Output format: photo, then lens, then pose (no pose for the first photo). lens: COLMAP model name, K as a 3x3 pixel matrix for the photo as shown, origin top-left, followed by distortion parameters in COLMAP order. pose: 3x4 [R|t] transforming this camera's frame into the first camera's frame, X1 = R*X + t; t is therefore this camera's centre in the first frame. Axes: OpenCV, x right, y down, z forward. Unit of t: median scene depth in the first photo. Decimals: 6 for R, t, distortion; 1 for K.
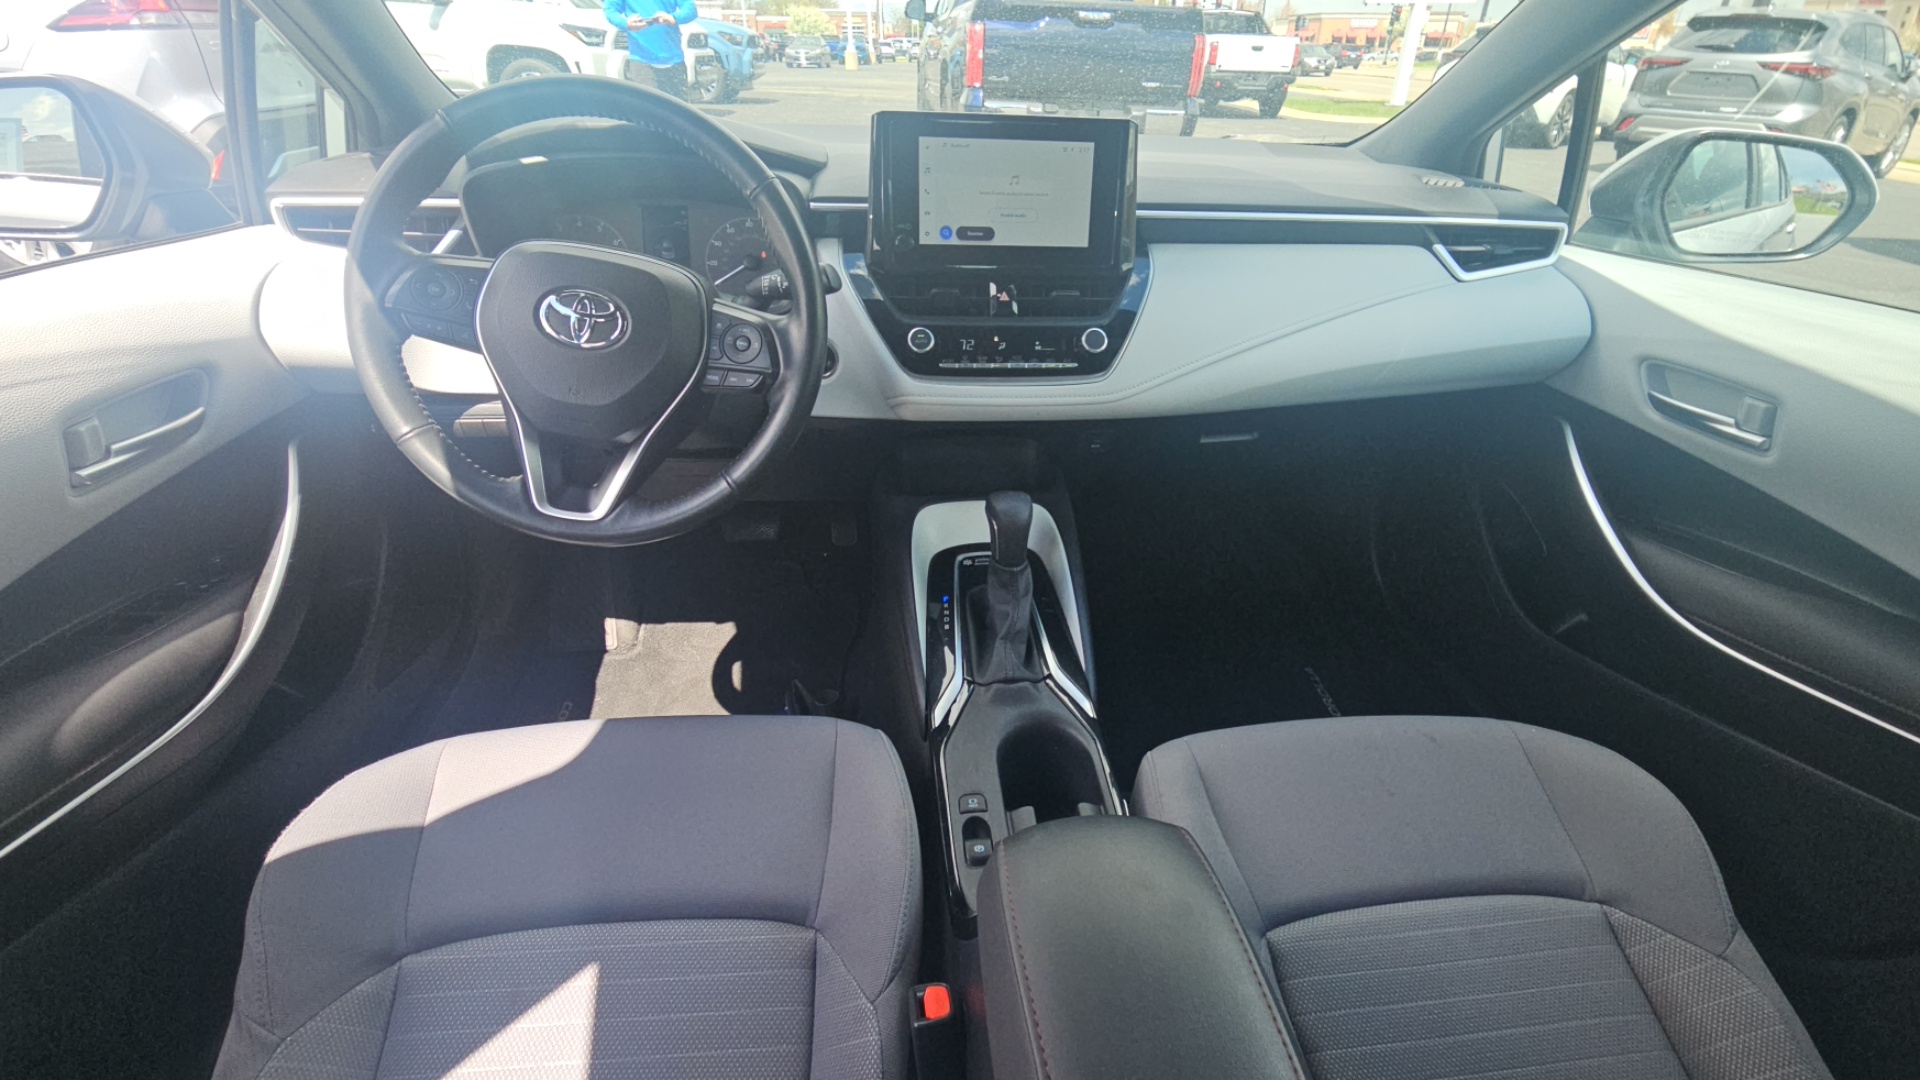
lens RADIAL K [[855.5, 0, 975.5], [0, 855.5, 547.5], [0, 0, 1]] dist [0.010718, -0.007934]
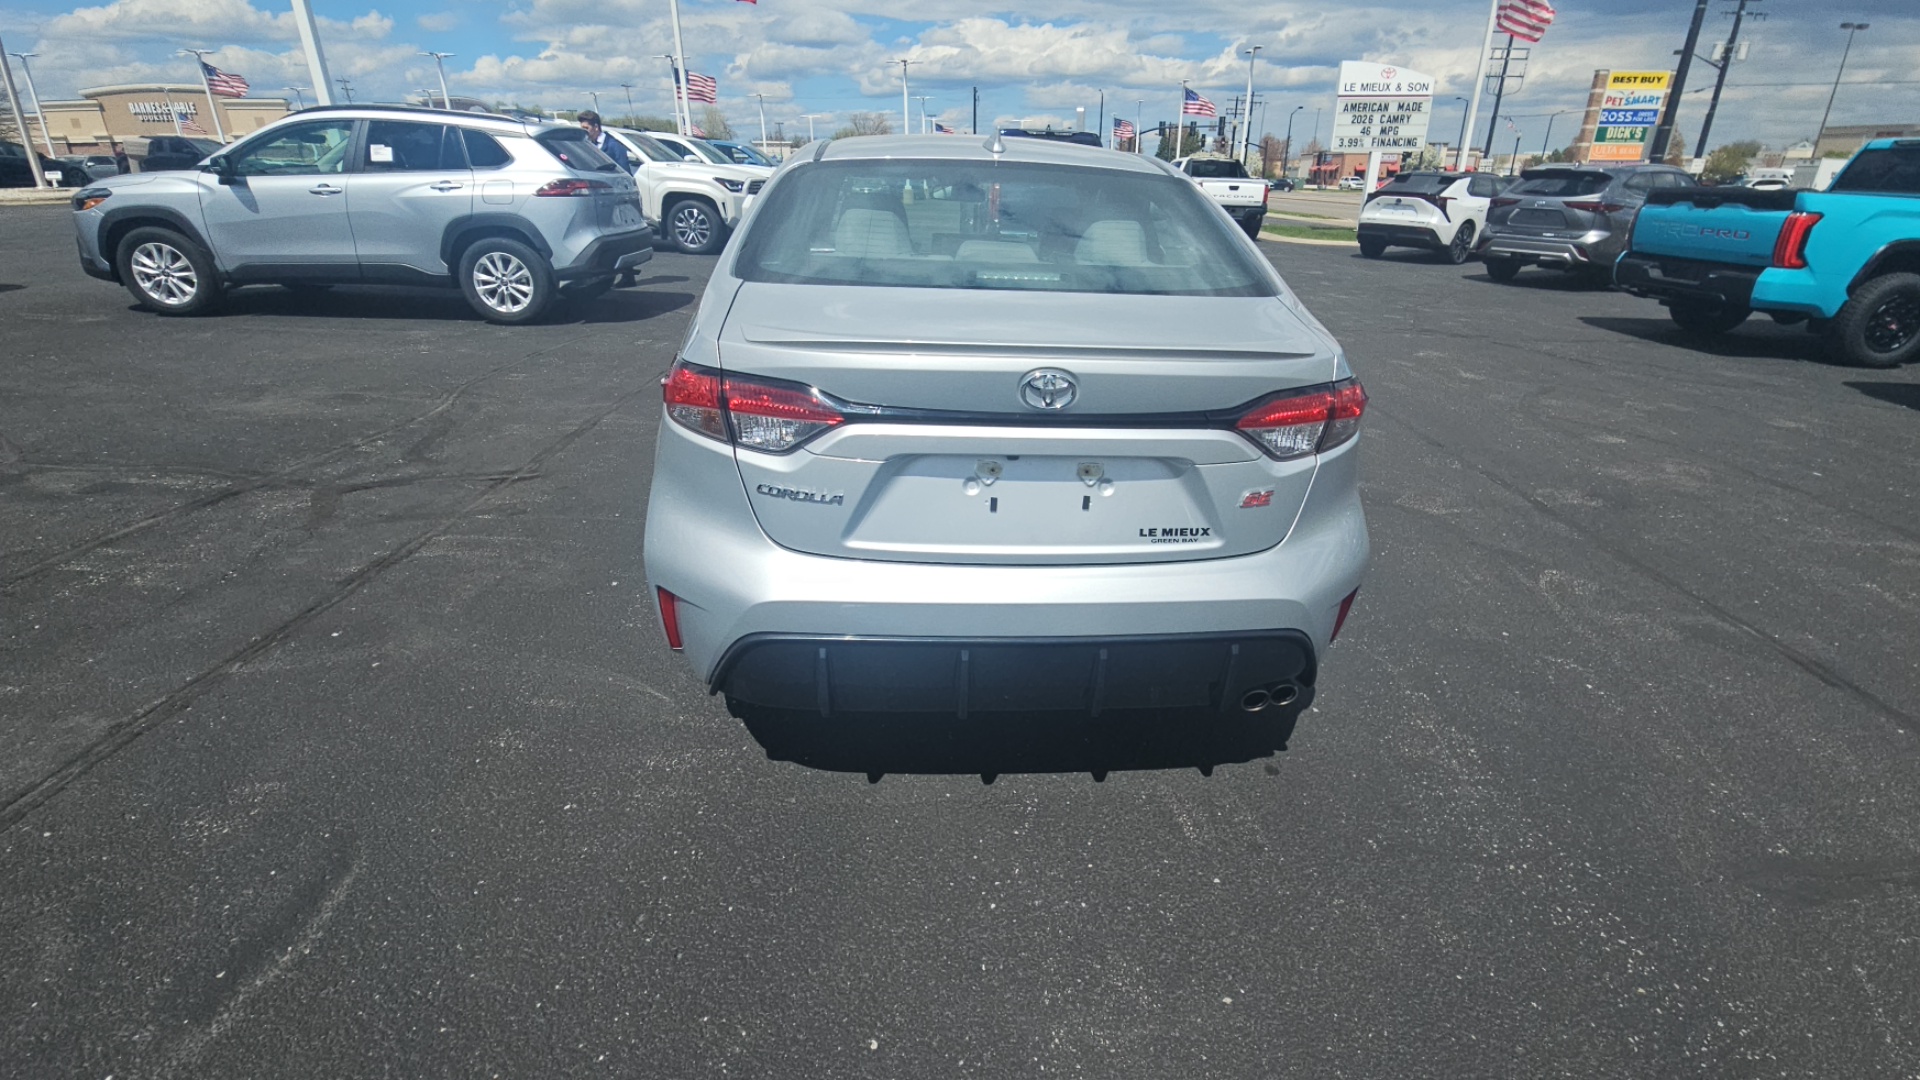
lens RADIAL K [[855.5, 0, 983.0], [0, 855.5, 540.5], [0, 0, 1]] dist [0.010718, -0.007934]
pose [[0.999142, 0.013953, -0.039005, 0.318333], [-0.018845, 0.991595, -0.128005, 1.668104], [0.036891, 0.128630, 0.991006, -3.280970]]
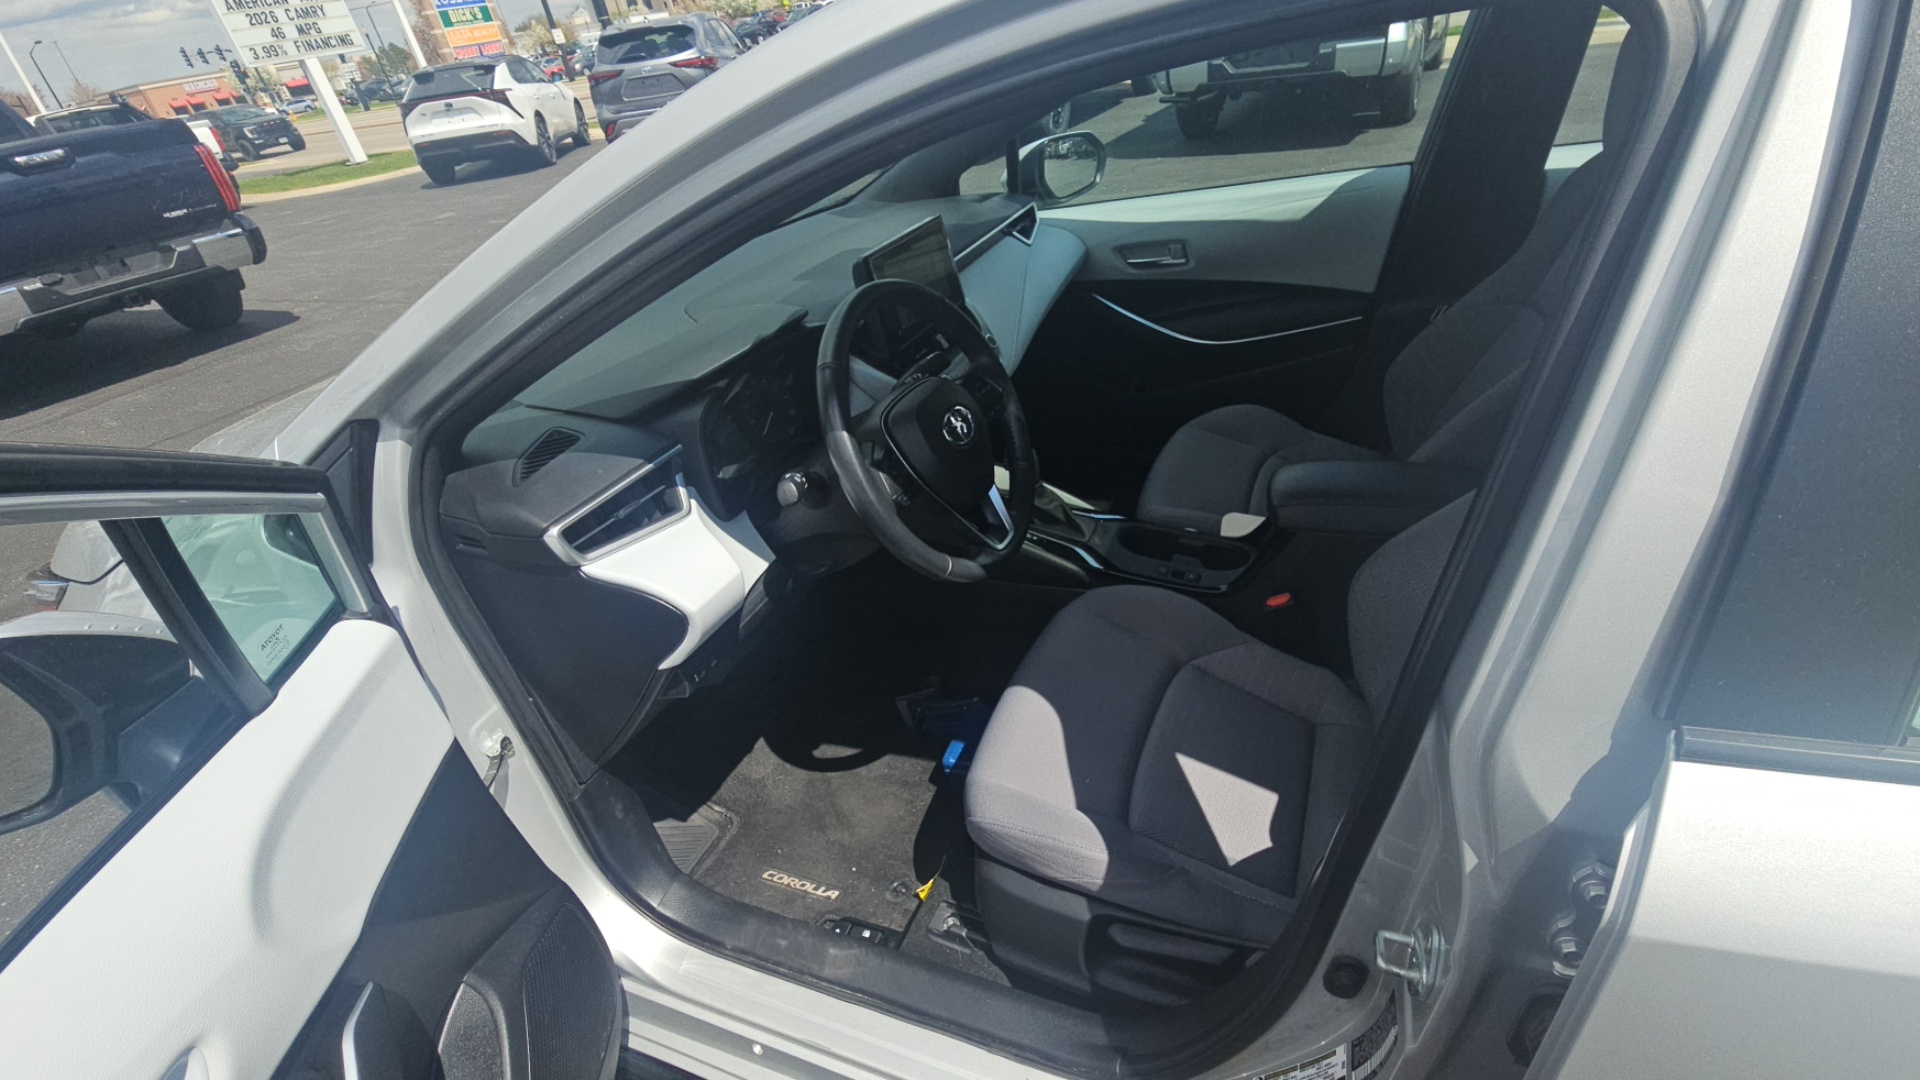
lens RADIAL K [[855.5, 0, 980.1], [0, 855.5, 541.8], [0, 0, 1]] dist [0.010718, -0.007934]
pose [[0.486744, -0.544260, 0.683273, -1.149541], [0.563453, 0.793330, 0.230538, -0.315551], [-0.667534, 0.272779, 0.692813, -0.008751]]
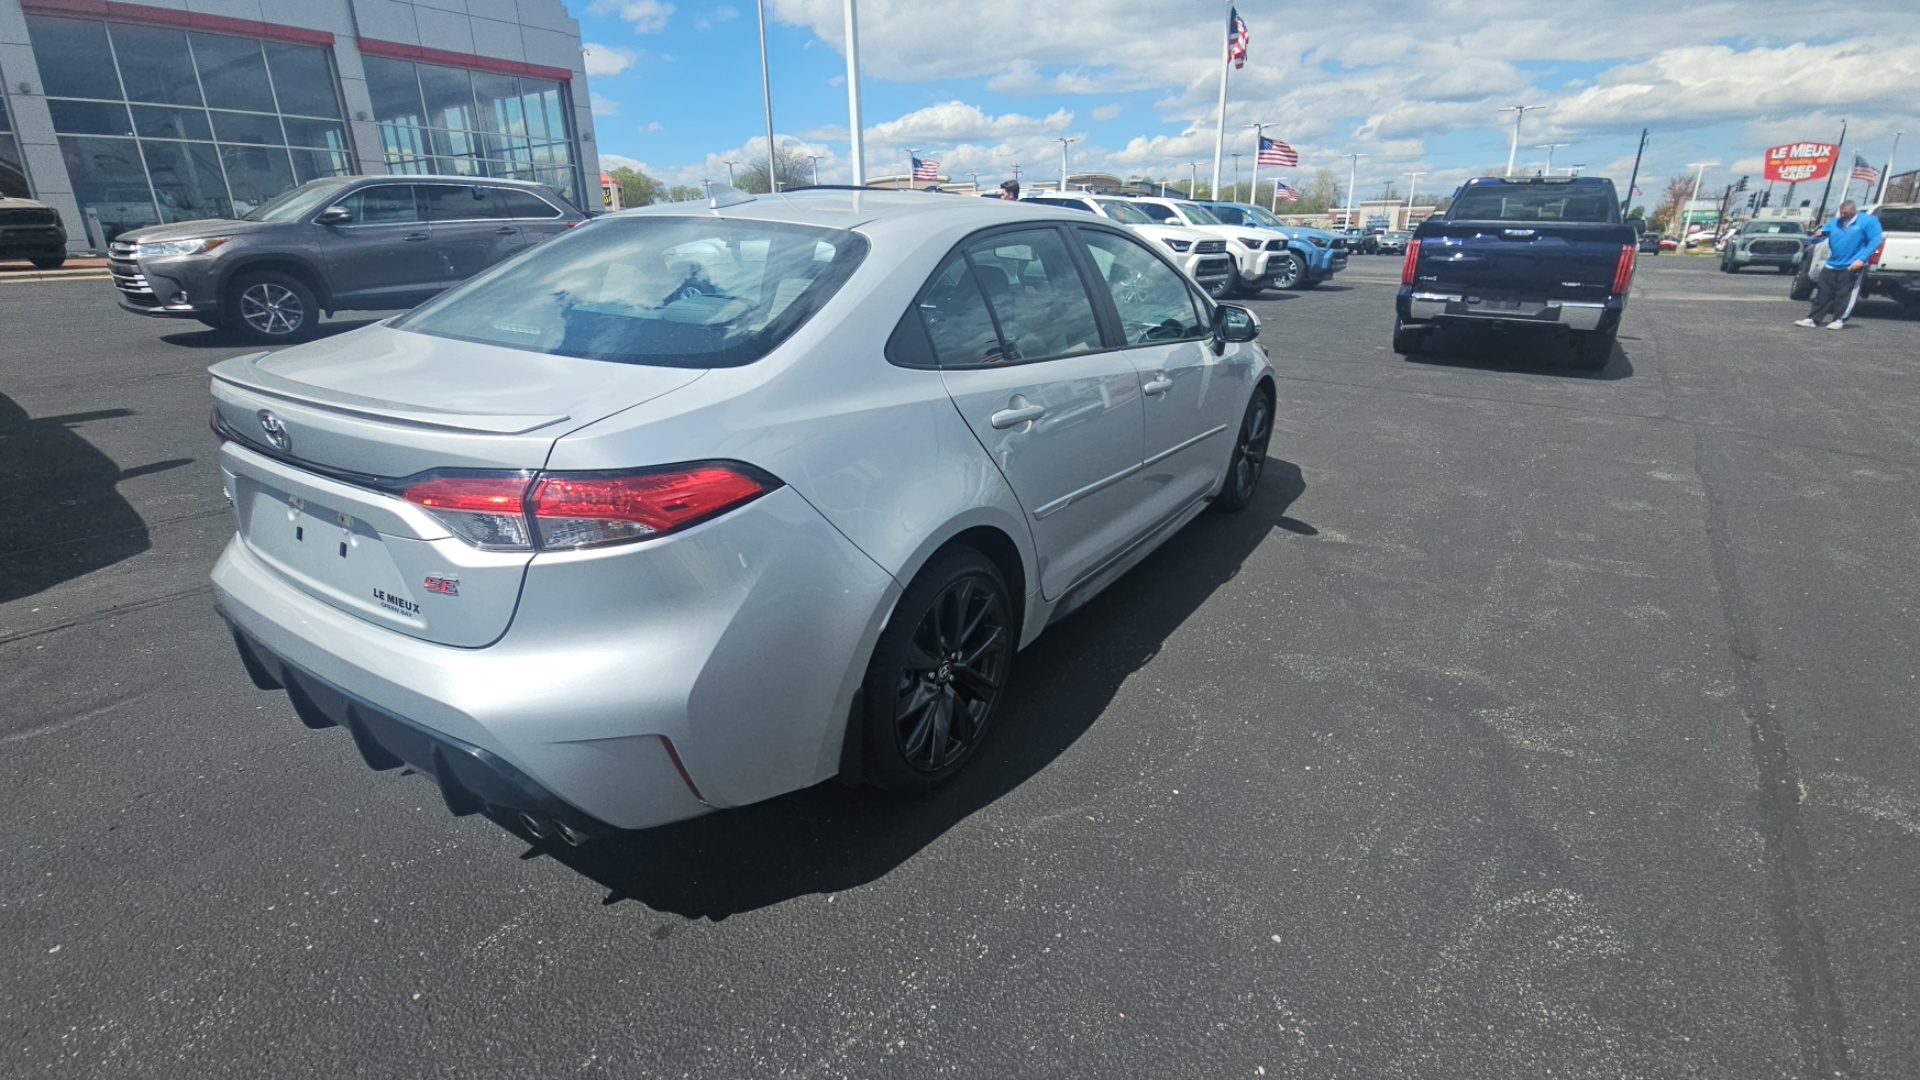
lens RADIAL K [[855.5, 0, 980.6], [0, 855.5, 534.0], [0, 0, 1]] dist [0.010718, -0.007934]
pose [[0.780060, 0.194209, -0.594801, 2.517488], [-0.307135, 0.947054, -0.093573, 1.098946], [0.545136, 0.255677, 0.798408, -2.248240]]
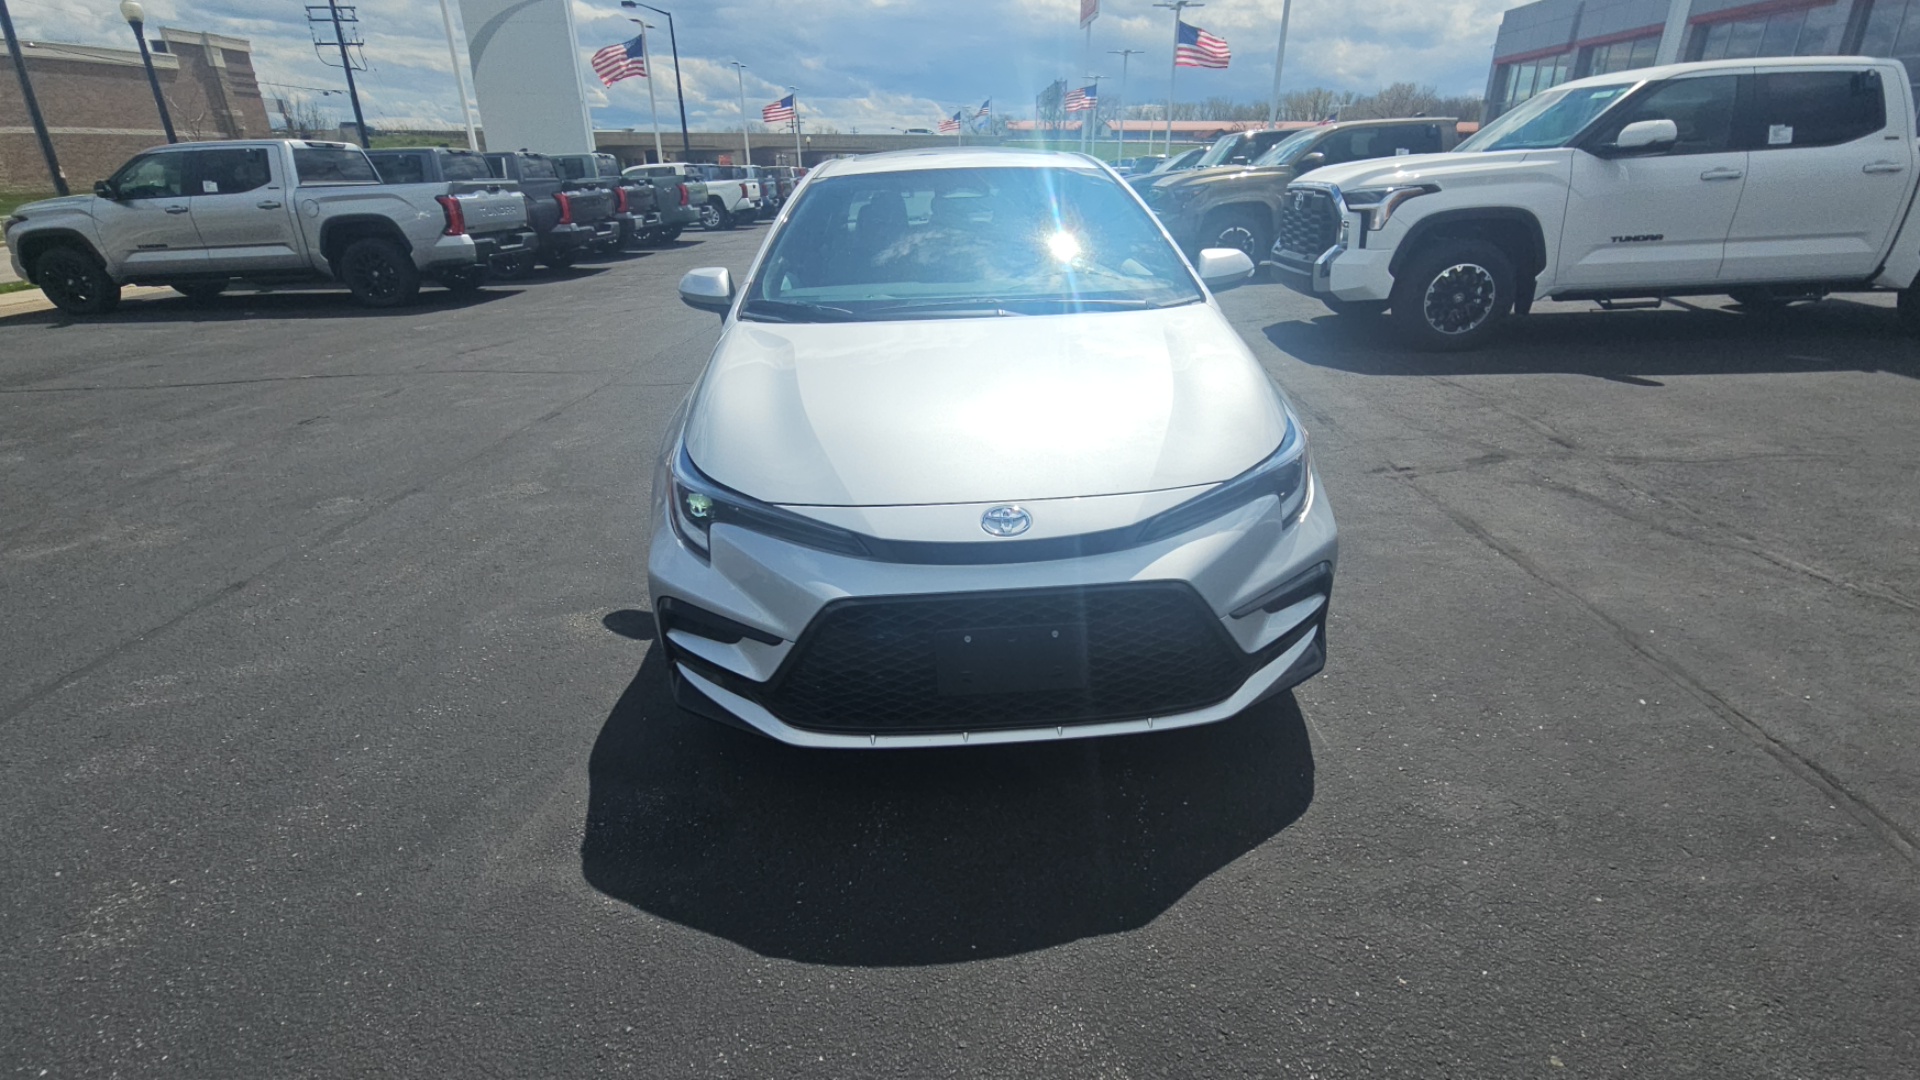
lens RADIAL K [[855.5, 0, 980.8], [0, 855.5, 548.1], [0, 0, 1]] dist [0.010718, -0.007934]
pose [[-0.997181, -0.038891, 0.064162, -0.335688], [0.029503, 0.583020, 0.811922, -2.535071], [-0.068984, 0.811526, -0.580229, 3.782733]]
